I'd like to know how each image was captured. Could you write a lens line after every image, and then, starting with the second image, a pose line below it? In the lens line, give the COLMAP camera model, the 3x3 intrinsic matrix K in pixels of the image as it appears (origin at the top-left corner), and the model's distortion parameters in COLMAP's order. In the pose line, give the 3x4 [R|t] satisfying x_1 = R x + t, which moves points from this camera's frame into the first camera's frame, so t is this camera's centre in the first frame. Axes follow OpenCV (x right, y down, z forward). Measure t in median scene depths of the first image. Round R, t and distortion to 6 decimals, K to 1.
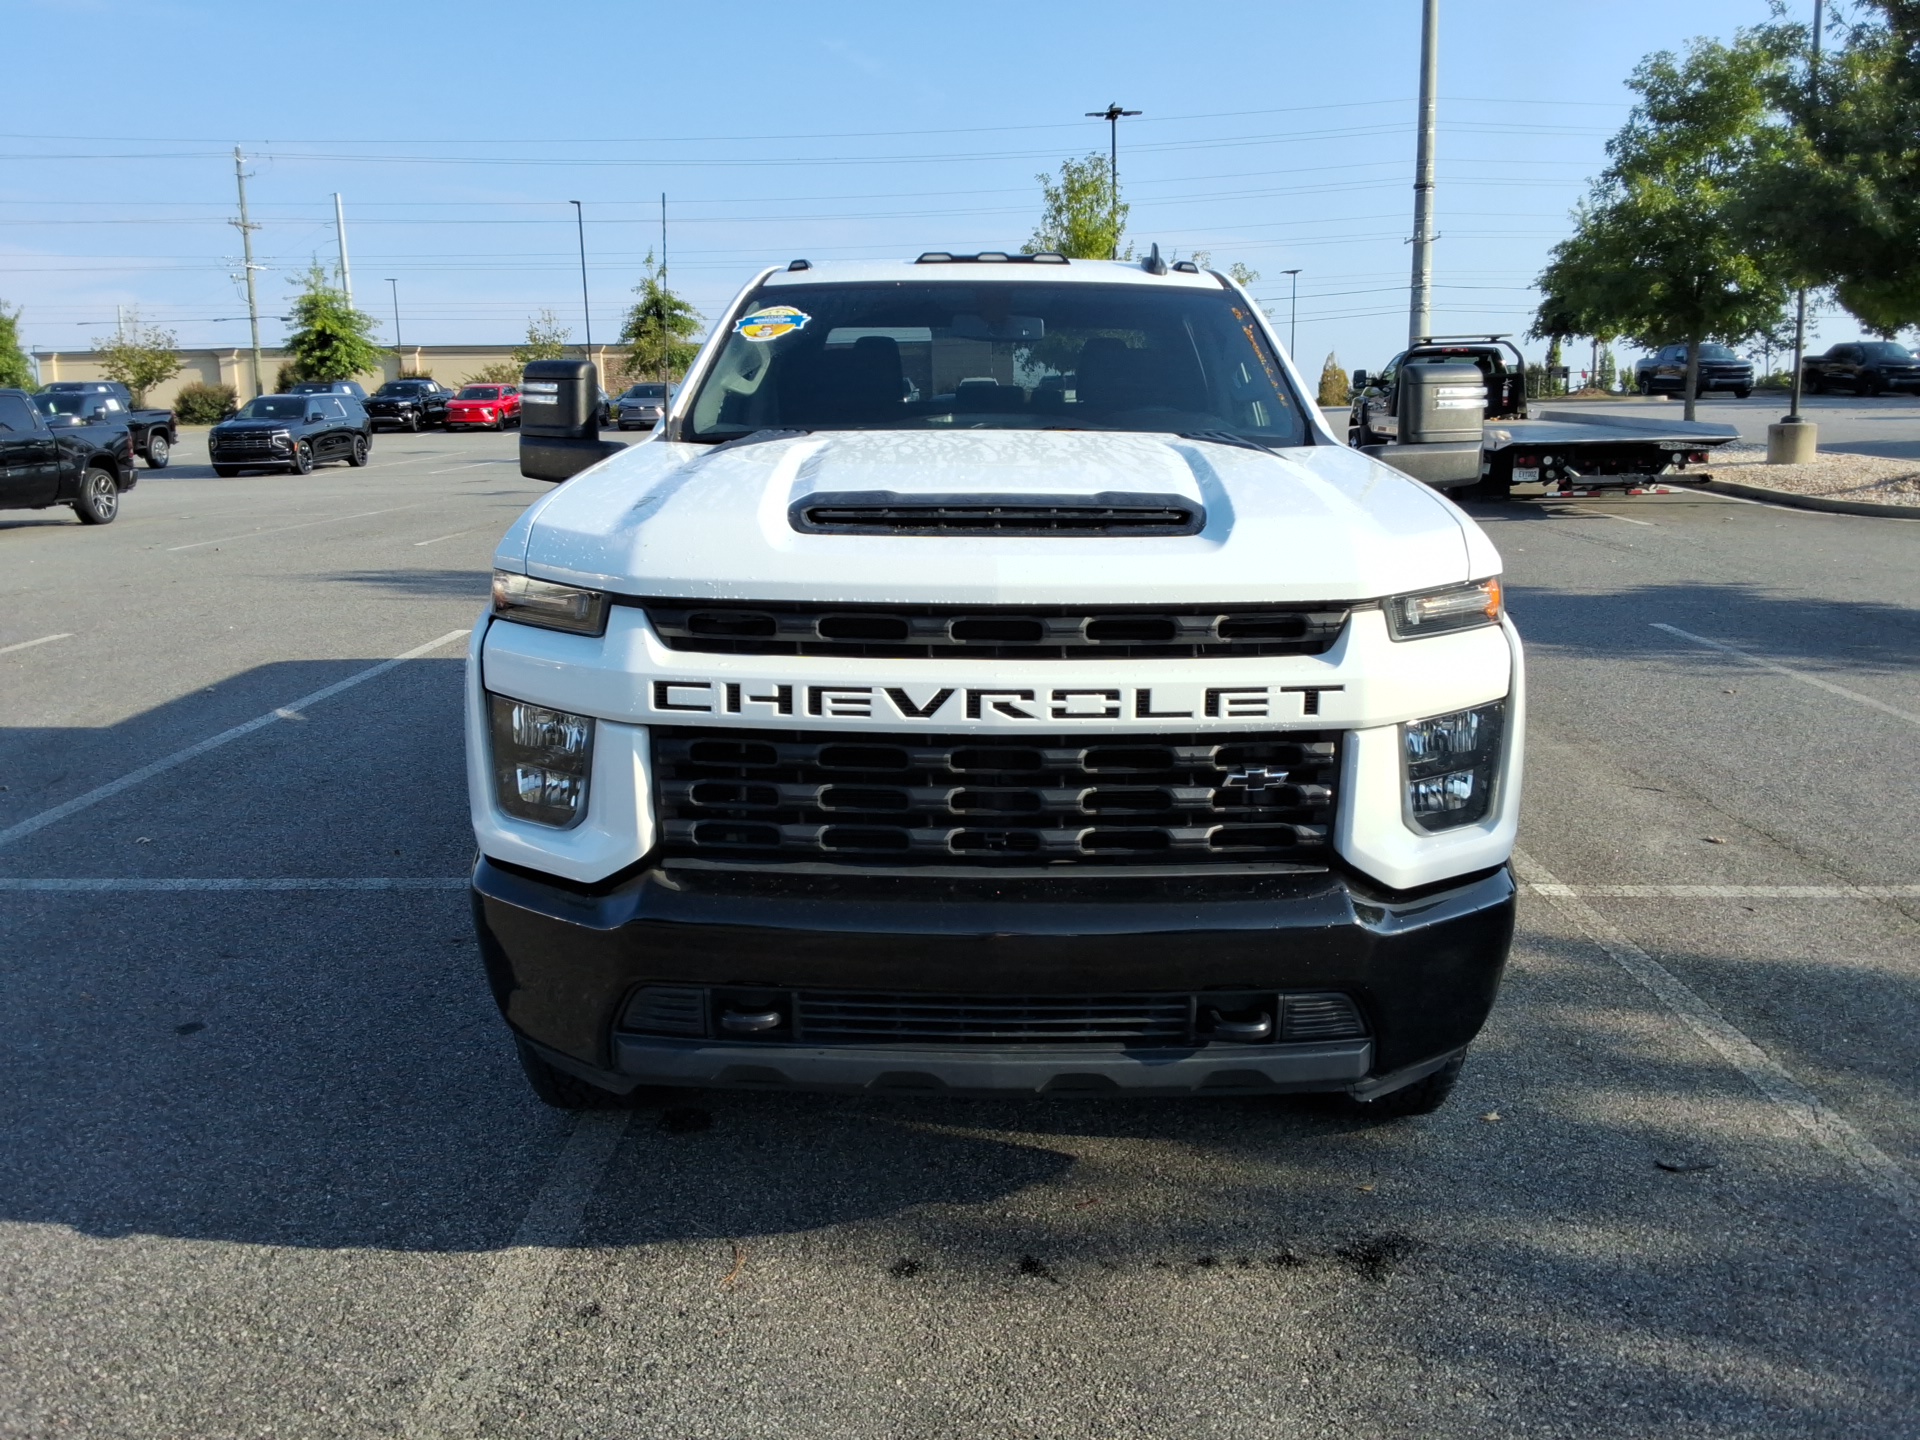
lens RADIAL K [[1537.1, 0, 971.6], [0, 1537.1, 716.9], [0, 0, 1]] dist [0.108784, -0.158083]
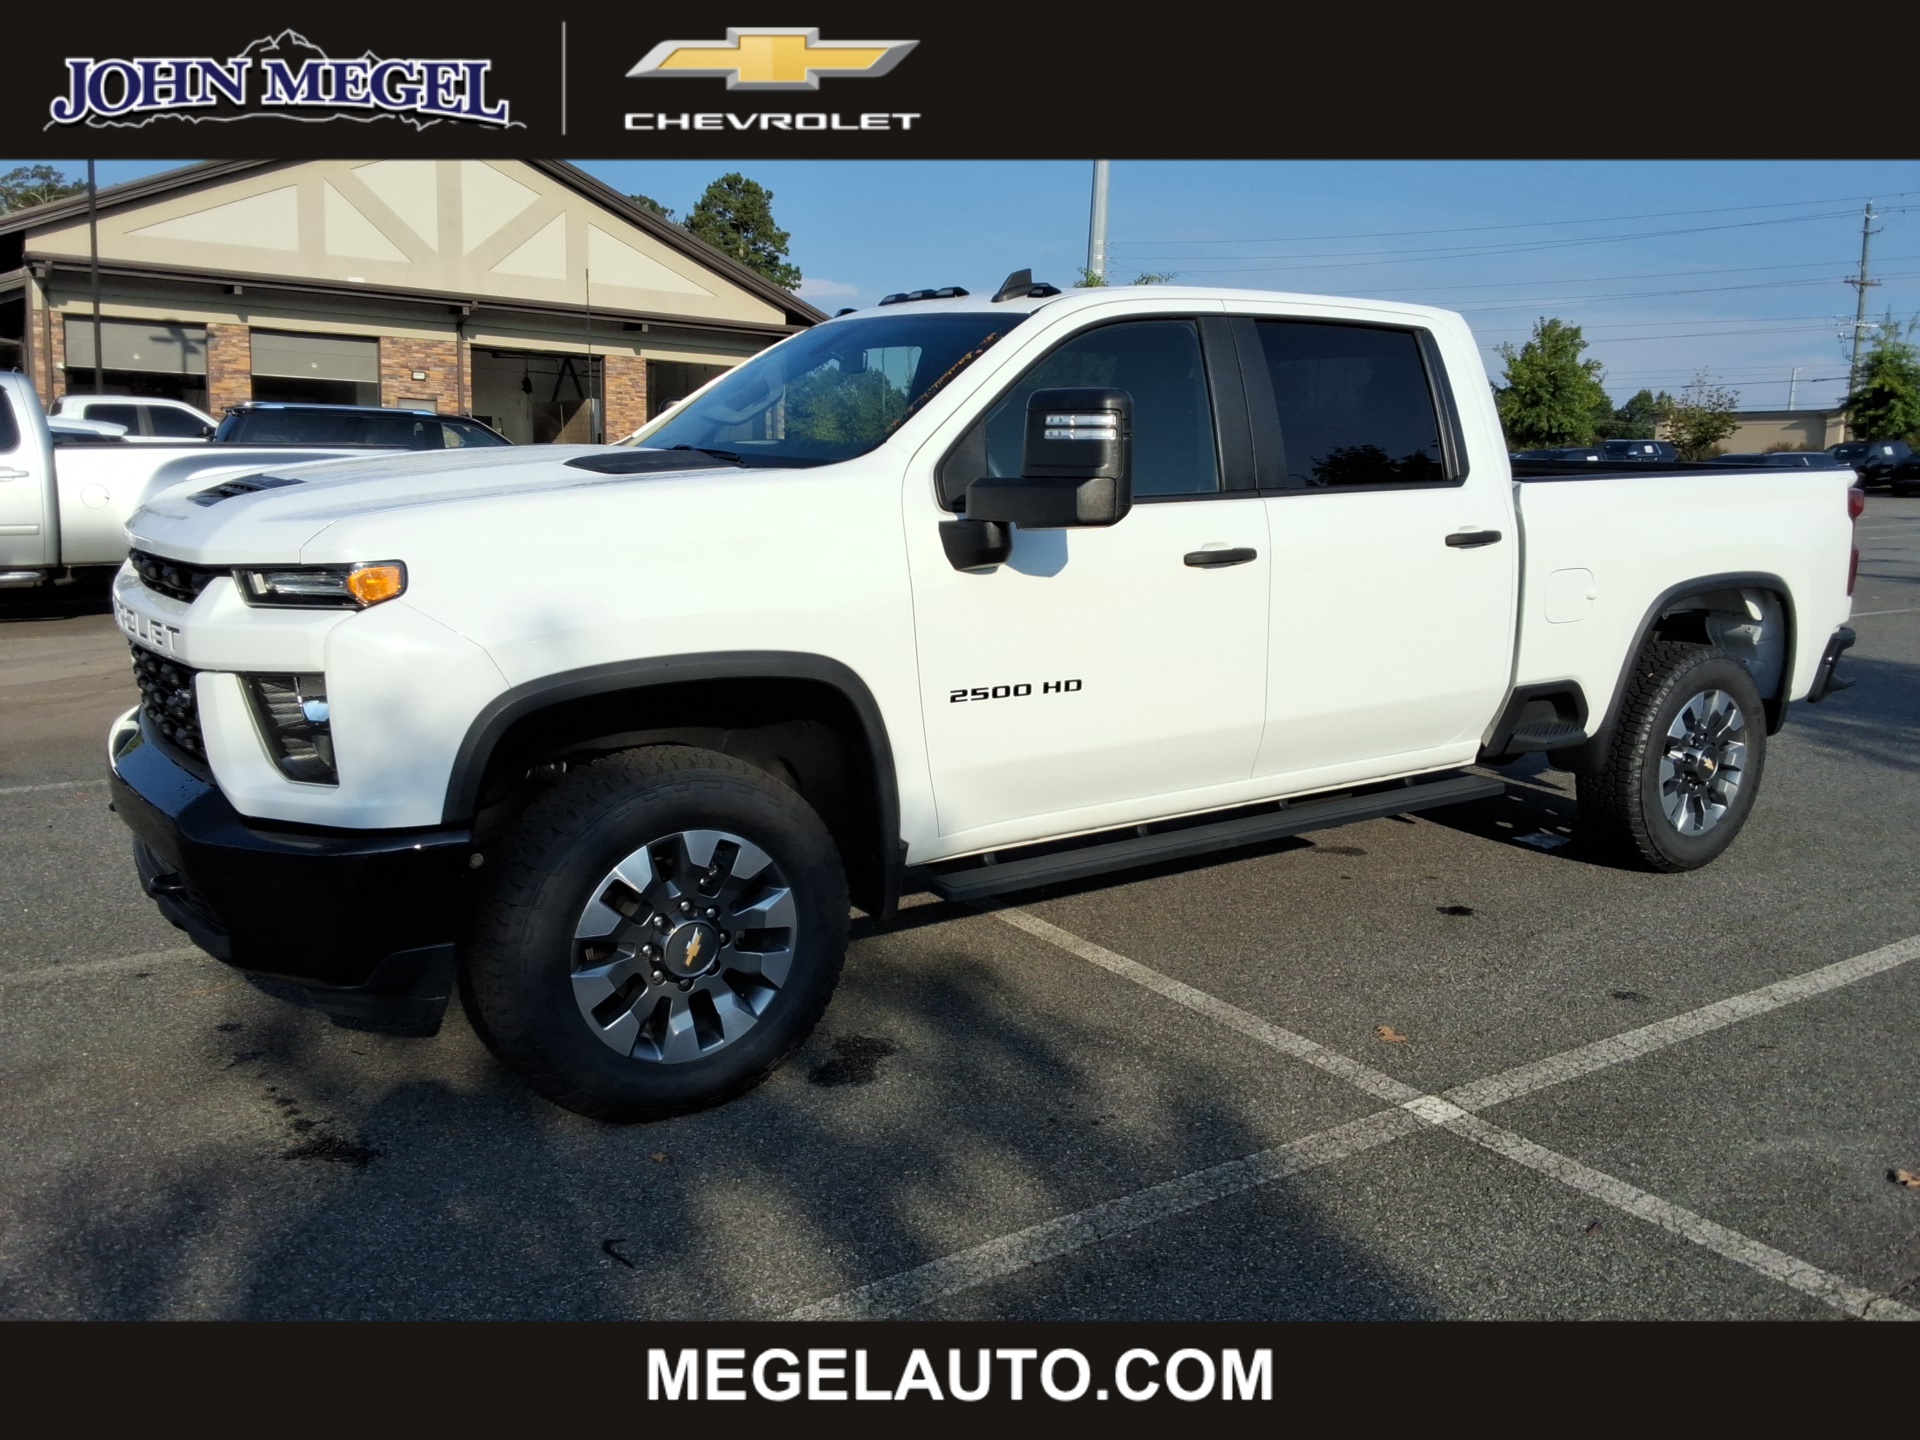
lens RADIAL K [[1537.1, 0, 969.2], [0, 1537.1, 714.3], [0, 0, 1]] dist [0.108784, -0.158083]
pose [[0.566155, 0.151698, -0.810220, 0.934329], [-0.183858, 0.981397, 0.055274, -0.079942], [0.803533, 0.117672, 0.583514, 0.443237]]
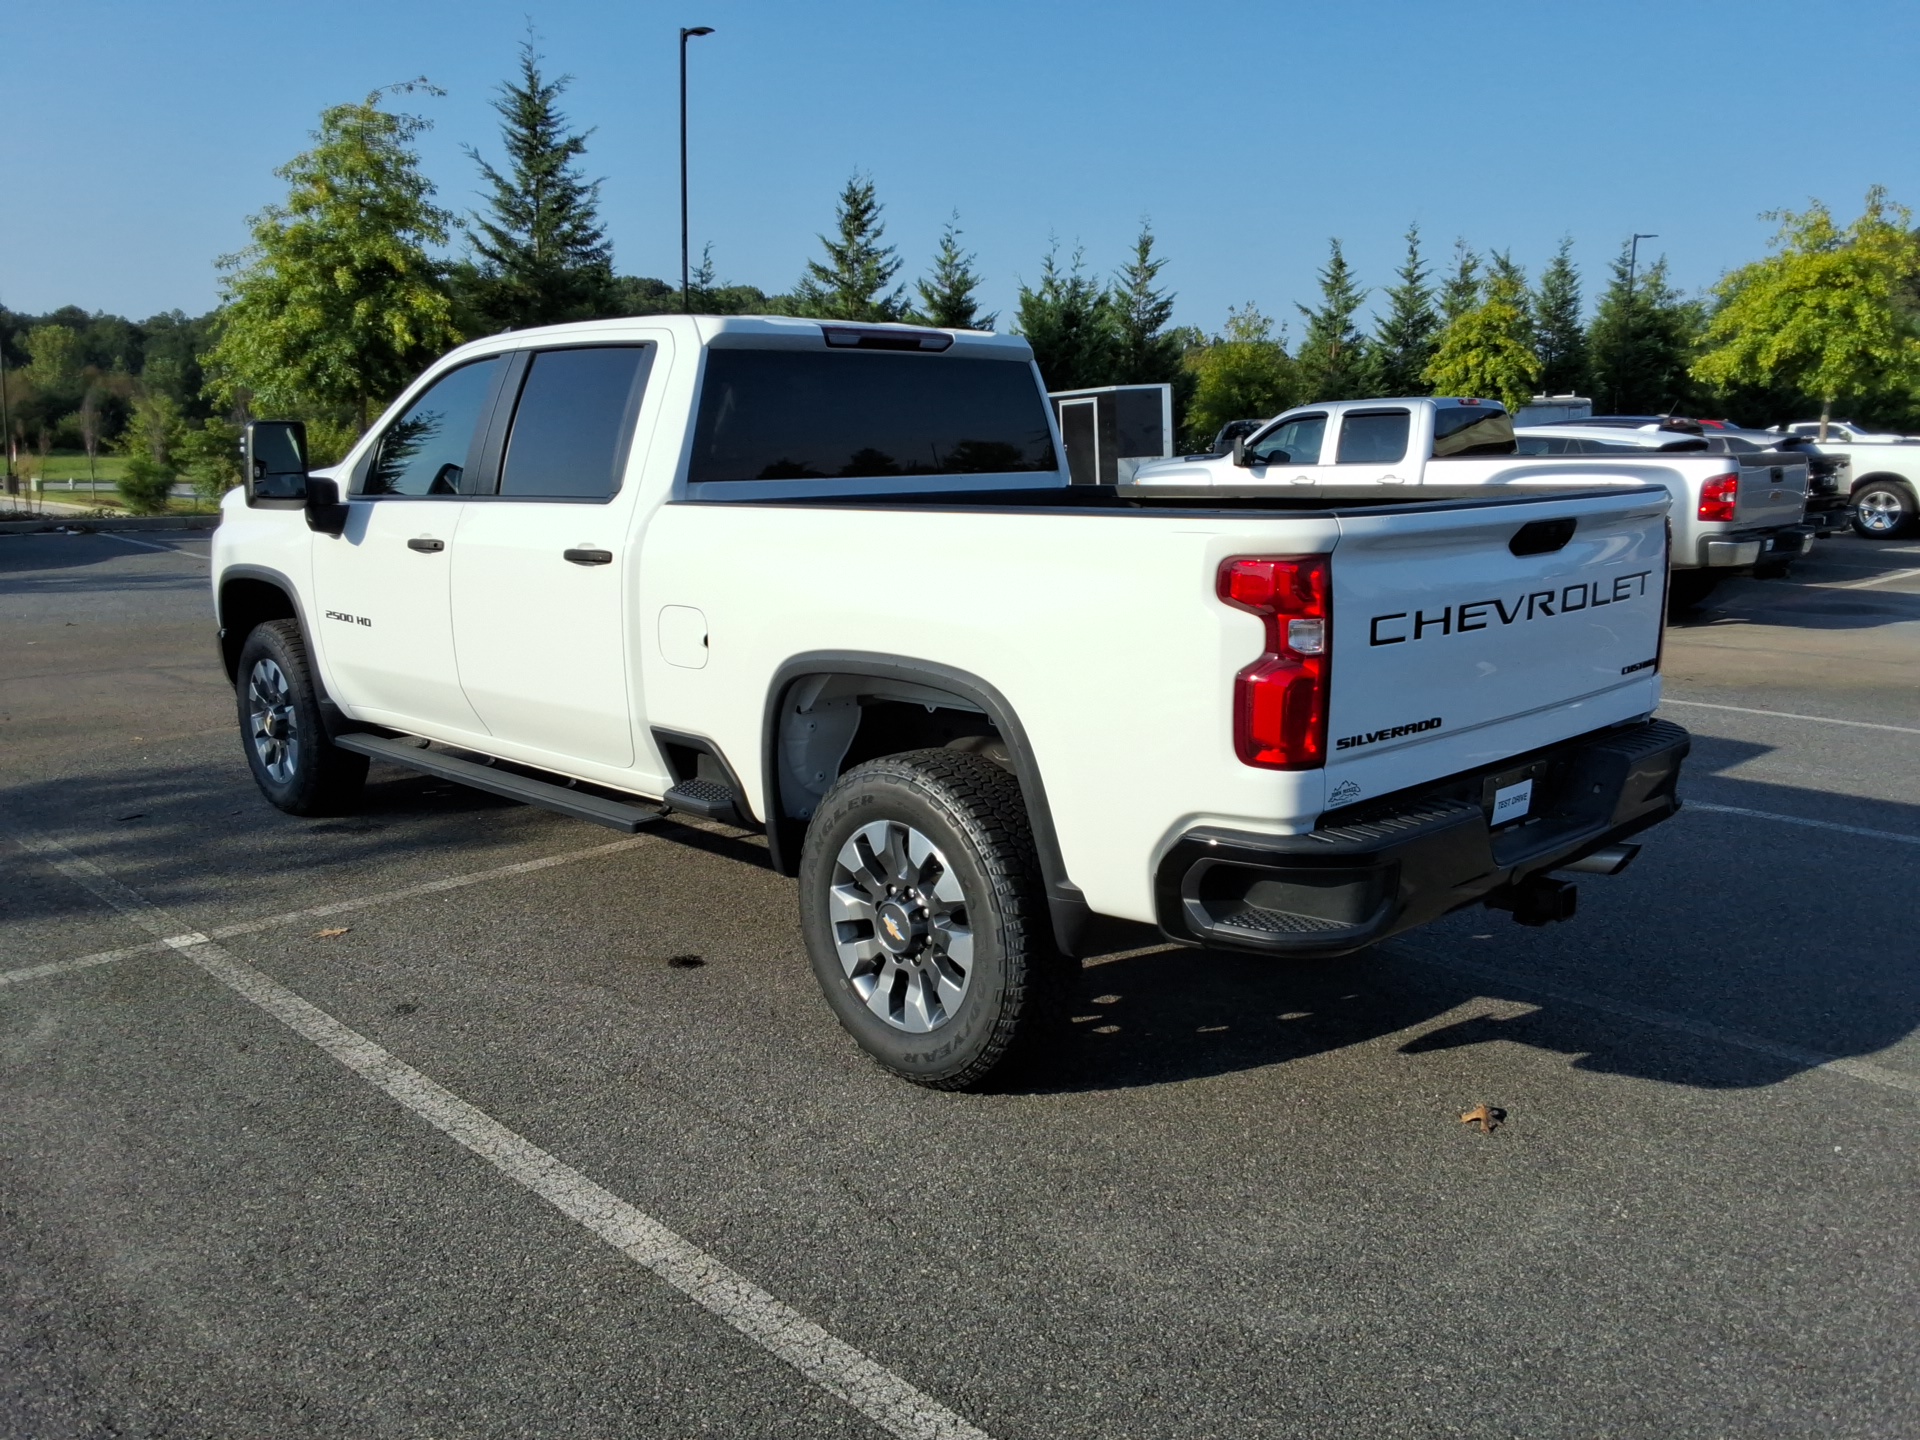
lens RADIAL K [[1537.1, 0, 971.2], [0, 1537.1, 707.2], [0, 0, 1]] dist [0.108784, -0.158083]
pose [[-0.710547, 0.124236, -0.692596, 0.798619], [-0.142949, 0.938278, 0.314961, -0.478517], [0.688977, 0.322800, -0.648931, 2.241066]]
